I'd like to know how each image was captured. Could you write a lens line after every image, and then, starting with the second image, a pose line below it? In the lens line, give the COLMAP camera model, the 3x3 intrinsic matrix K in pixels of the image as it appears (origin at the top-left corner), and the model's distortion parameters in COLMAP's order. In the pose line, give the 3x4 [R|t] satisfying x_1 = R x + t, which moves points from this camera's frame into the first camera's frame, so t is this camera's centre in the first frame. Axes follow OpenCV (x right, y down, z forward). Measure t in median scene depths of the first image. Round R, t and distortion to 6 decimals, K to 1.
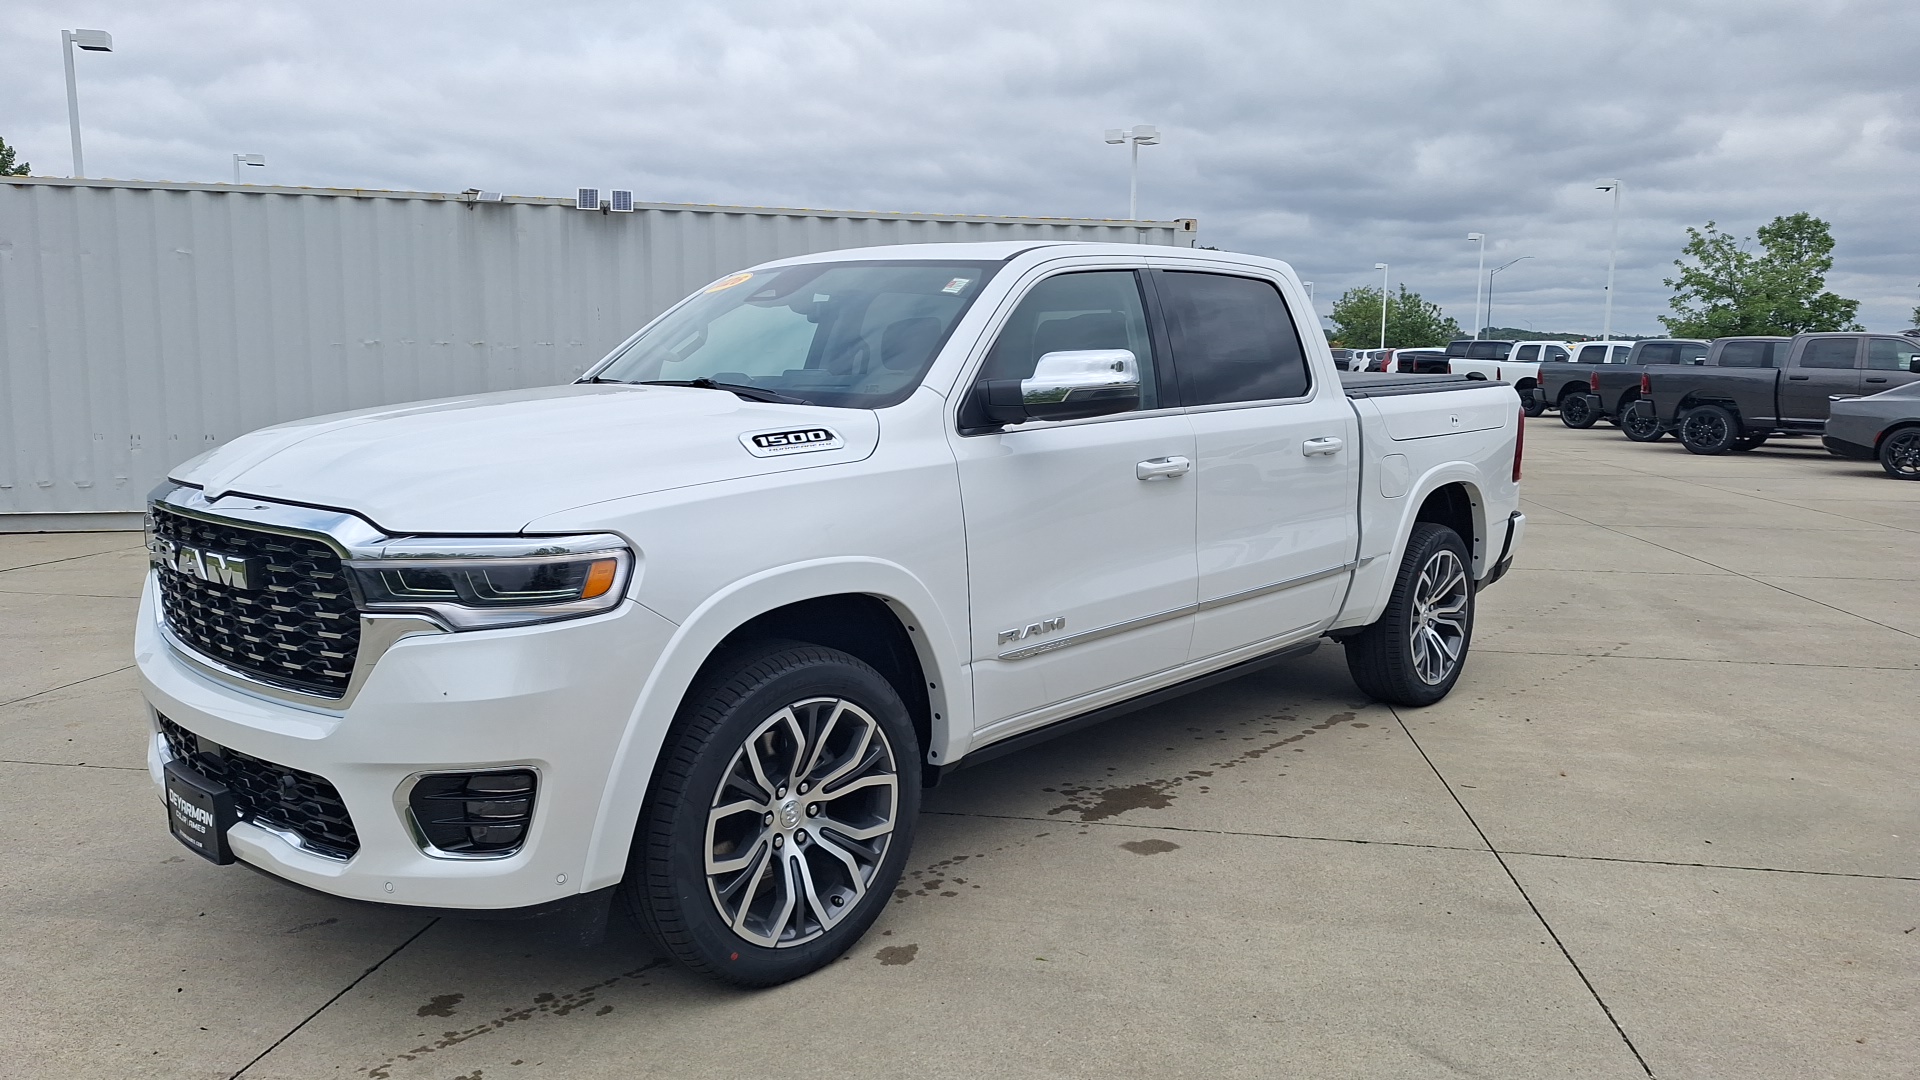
lens RADIAL K [[1297.6, 0, 932.6], [0, 1297.6, 500.4], [0, 0, 1]] dist [0.087769, -0.111501]
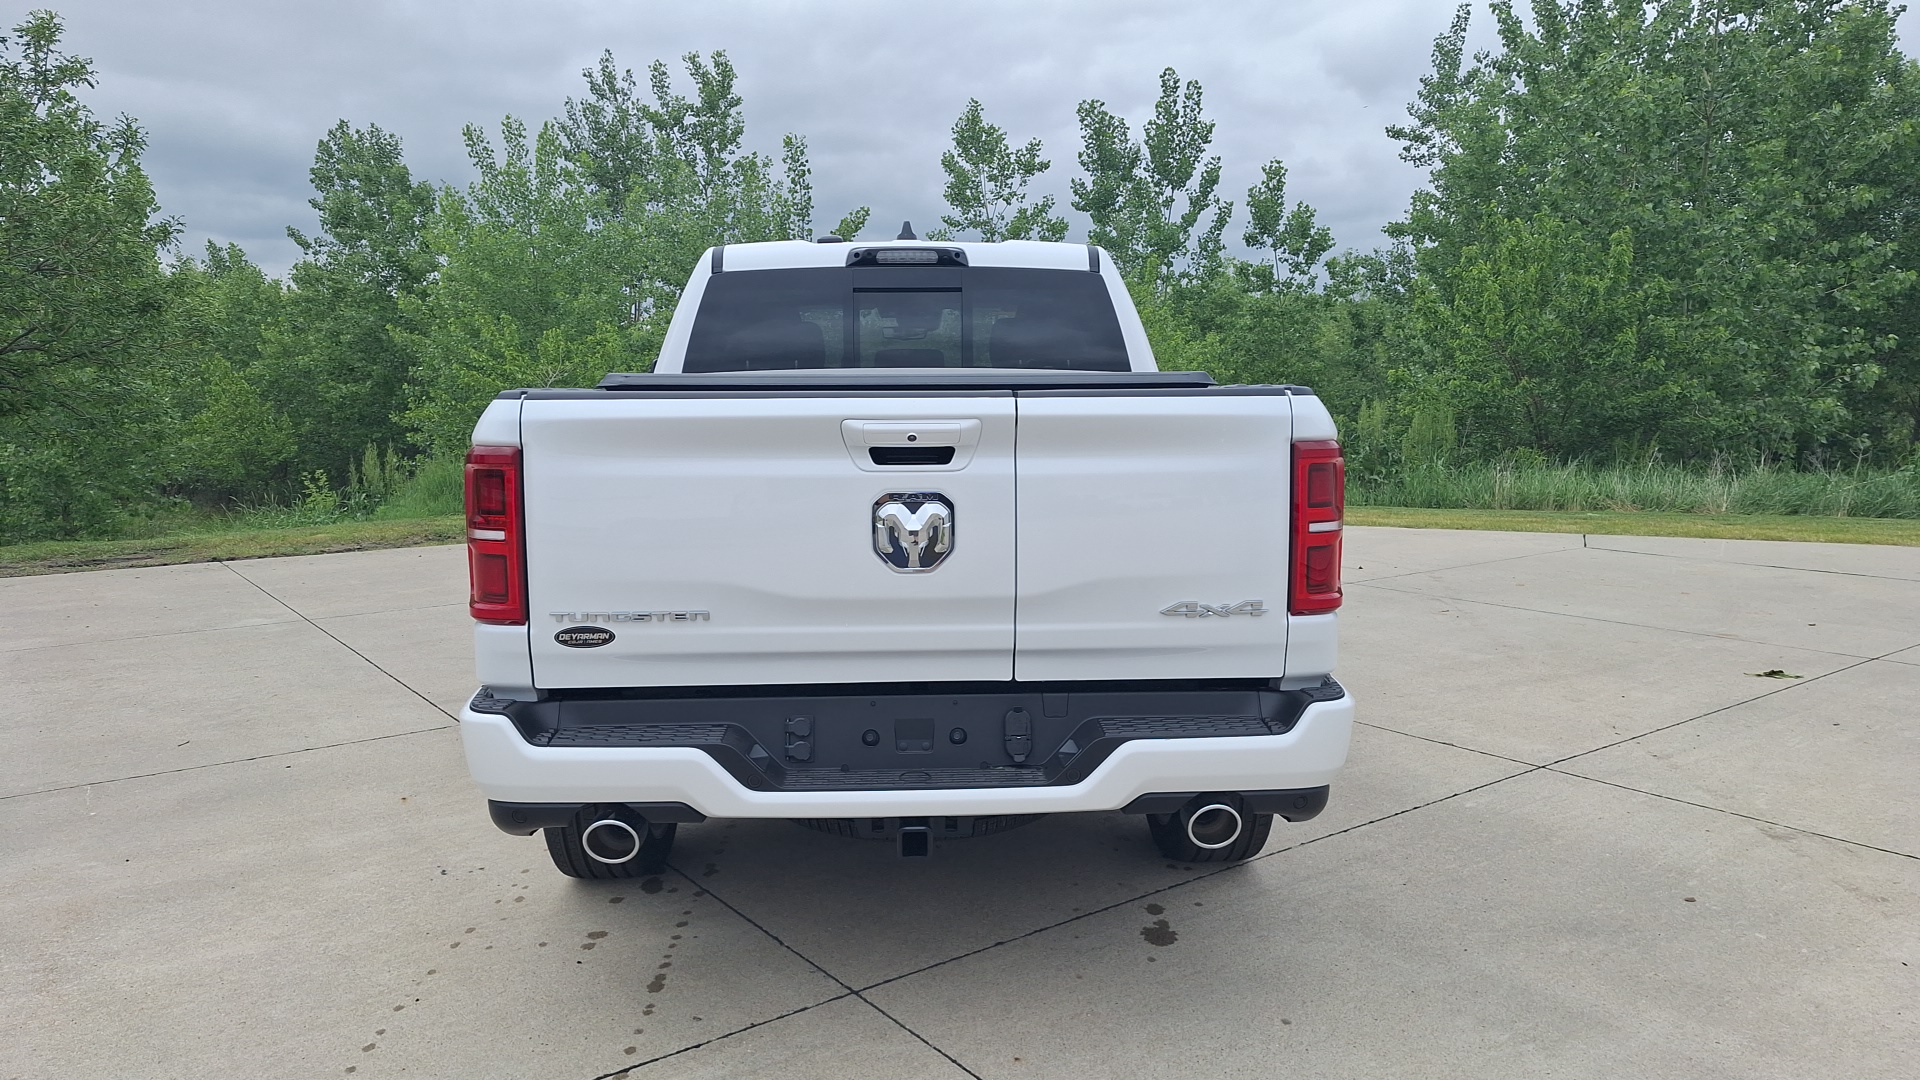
lens RADIAL K [[1322.8, 0, 958.6], [0, 1322.8, 537.7], [0, 0, 1]] dist [0.101250, -0.118975]
pose [[-0.696940, 0.083041, -0.712305, 1.262653], [-0.072396, 0.980052, 0.185089, -0.259033], [0.713465, 0.180563, -0.677026, 2.751424]]
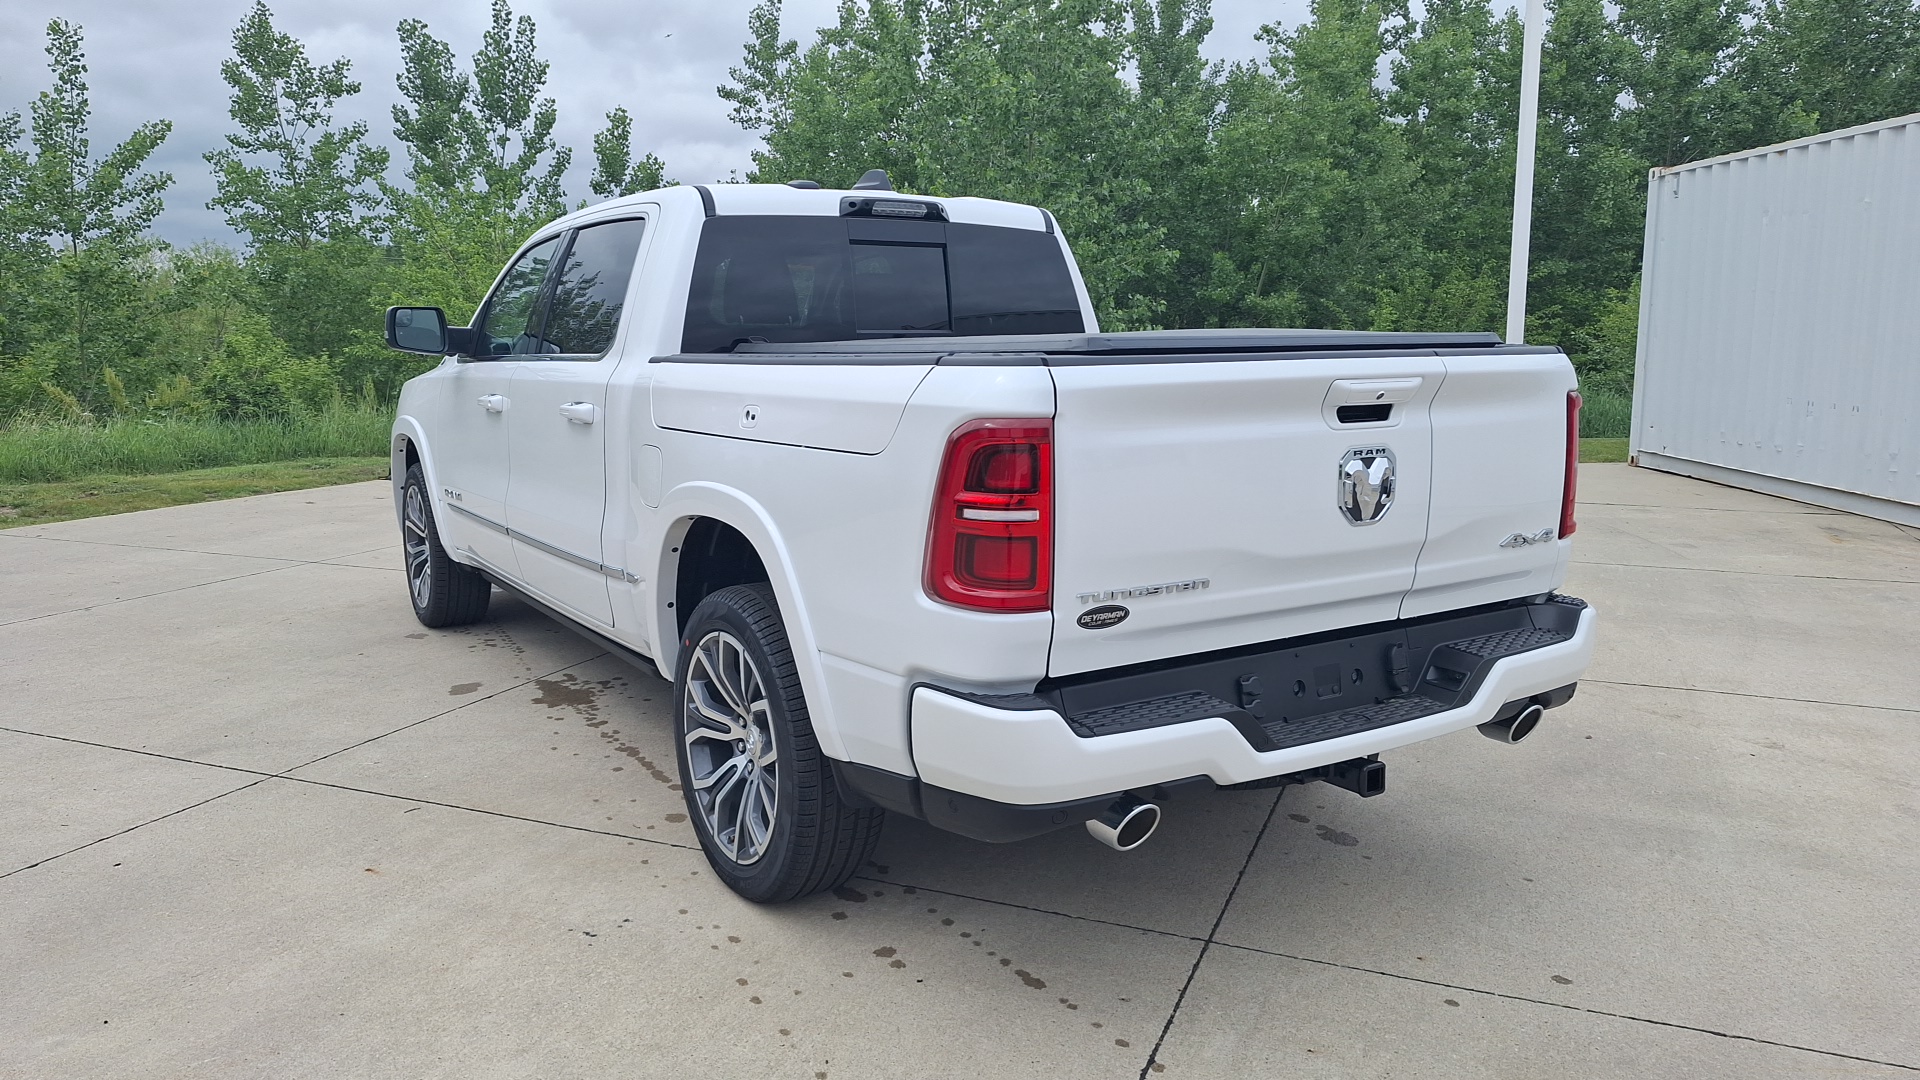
lens RADIAL K [[1324.3, 0, 957.9], [0, 1324.3, 517.7], [0, 0, 1]] dist [0.095362, -0.113491]
pose [[-0.231188, 0.131432, -0.963990, 1.601627], [-0.102023, 0.982095, 0.158368, -0.199747], [0.967545, 0.134962, -0.213640, 2.110008]]
